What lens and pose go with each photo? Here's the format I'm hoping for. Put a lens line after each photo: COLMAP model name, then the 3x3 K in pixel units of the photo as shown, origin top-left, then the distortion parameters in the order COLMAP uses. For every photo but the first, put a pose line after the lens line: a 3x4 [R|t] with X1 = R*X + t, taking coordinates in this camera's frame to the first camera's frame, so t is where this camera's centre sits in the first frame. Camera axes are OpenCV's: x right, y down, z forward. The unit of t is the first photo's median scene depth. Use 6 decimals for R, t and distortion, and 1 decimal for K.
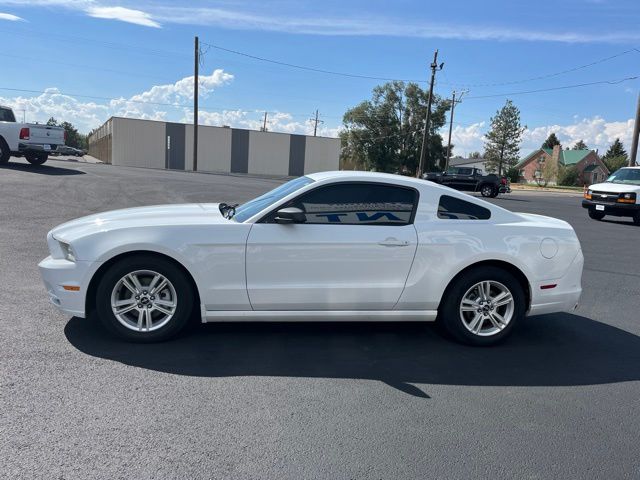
lens RADIAL K [[480.6, 0, 319.6], [0, 480.6, 234.5], [0, 0, 1]] dist [0.058418, -0.077380]
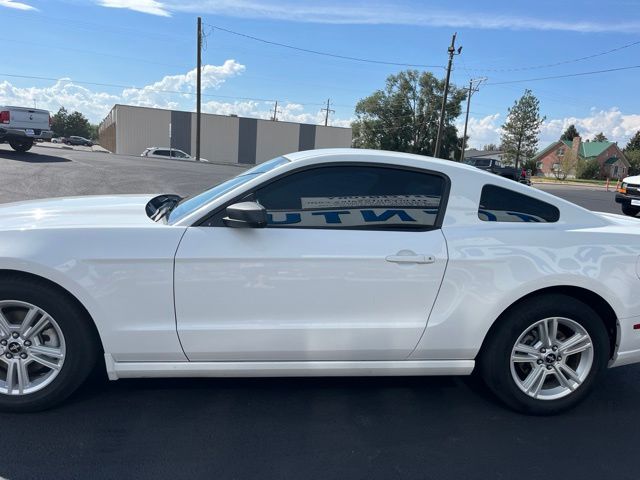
lens RADIAL K [[482.0, 0, 320.0], [0, 482.0, 240.0], [0, 0, 1]] dist [0.068871, -0.101824]
pose [[0.999711, 0.009287, -0.022164, 0.003795], [-0.008687, 0.999596, 0.027057, -0.001844], [0.022406, -0.026857, 0.999388, 0.028005]]
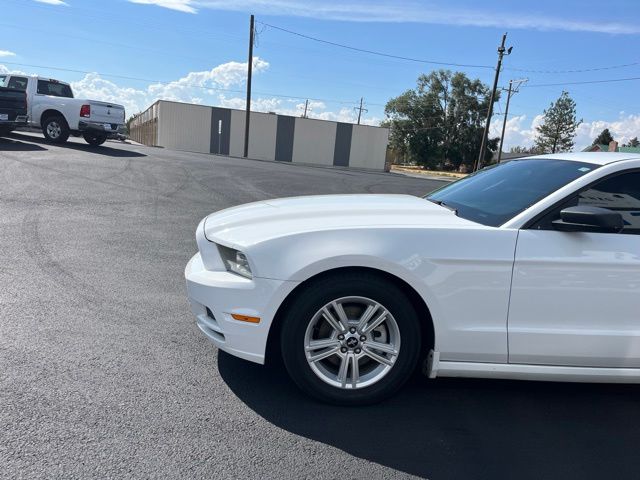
lens RADIAL K [[482.0, 0, 320.0], [0, 482.0, 240.0], [0, 0, 1]] dist [0.068871, -0.101824]
pose [[0.997361, 0.038108, -0.061790, -0.027571], [-0.036243, 0.998861, 0.031027, -0.001461], [0.062902, -0.028706, 0.997607, 0.026212]]
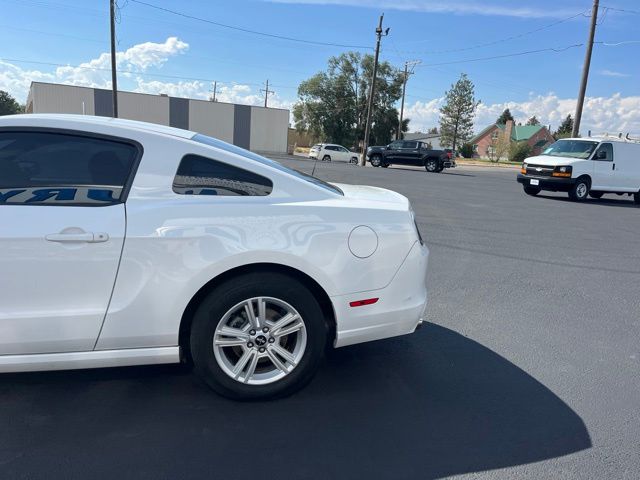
lens RADIAL K [[482.0, 0, 320.0], [0, 482.0, 240.0], [0, 0, 1]] dist [0.068871, -0.101824]
pose [[0.996761, -0.009273, 0.079885, 0.030647], [0.004402, 0.998132, 0.060935, -0.000998], [-0.080301, -0.060386, 0.994940, 0.032232]]
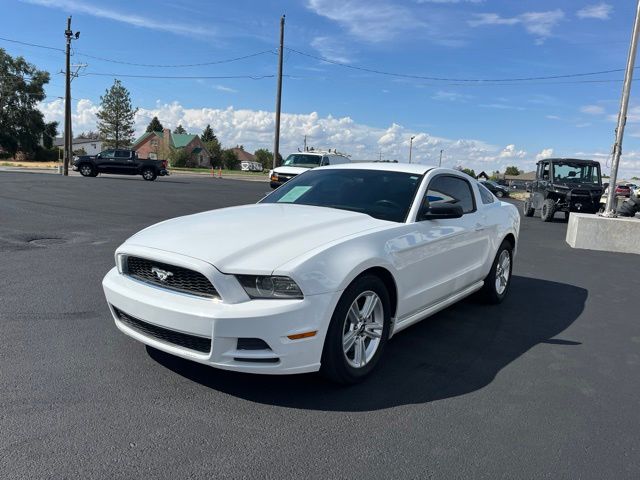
lens RADIAL K [[480.9, 0, 313.5], [0, 480.9, 239.0], [0, 0, 1]] dist [0.069513, -0.112060]
pose [[0.715655, -0.114924, 0.688935, -0.071641], [0.082620, 0.993374, 0.079884, -0.006293], [-0.693550, -0.000250, 0.720408, 0.035378]]
